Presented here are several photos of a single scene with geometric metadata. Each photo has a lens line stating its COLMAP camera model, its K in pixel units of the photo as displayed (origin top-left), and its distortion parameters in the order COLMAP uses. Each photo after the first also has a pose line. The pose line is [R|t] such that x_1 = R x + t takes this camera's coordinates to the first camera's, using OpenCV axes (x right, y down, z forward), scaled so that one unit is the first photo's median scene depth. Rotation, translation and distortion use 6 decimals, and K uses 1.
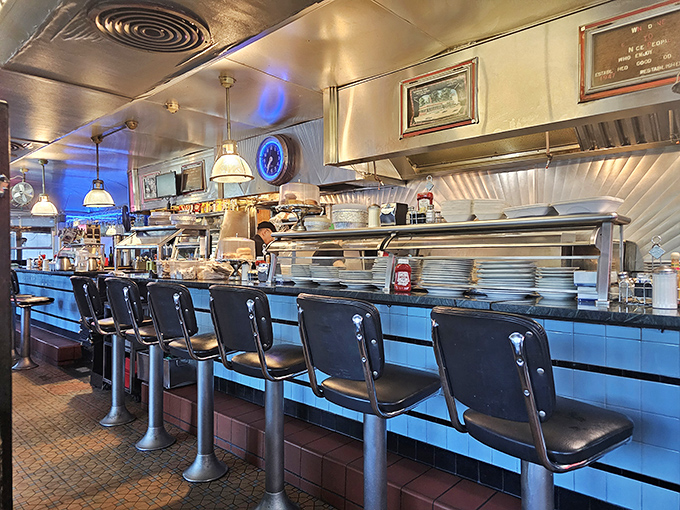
lens RADIAL K [[452.1, 0, 340.4], [0, 452.1, 254.3], [0, 0, 1]] dist [0.012760, 0.002647]
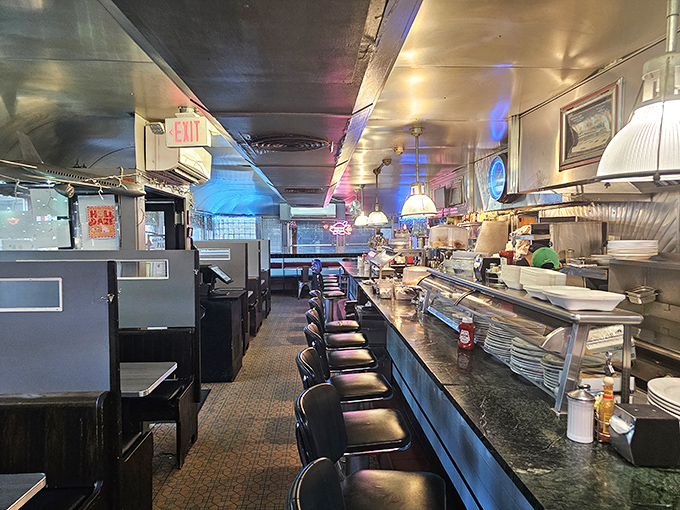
lens RADIAL K [[452.1, 0, 337.9], [0, 452.1, 254.8], [0, 0, 1]] dist [0.012760, 0.002647]
pose [[0.704345, 0.035592, -0.708965, 0.441546], [-0.000063, 0.998745, 0.050078, -0.124803], [0.709858, -0.035228, 0.703464, 0.034190]]
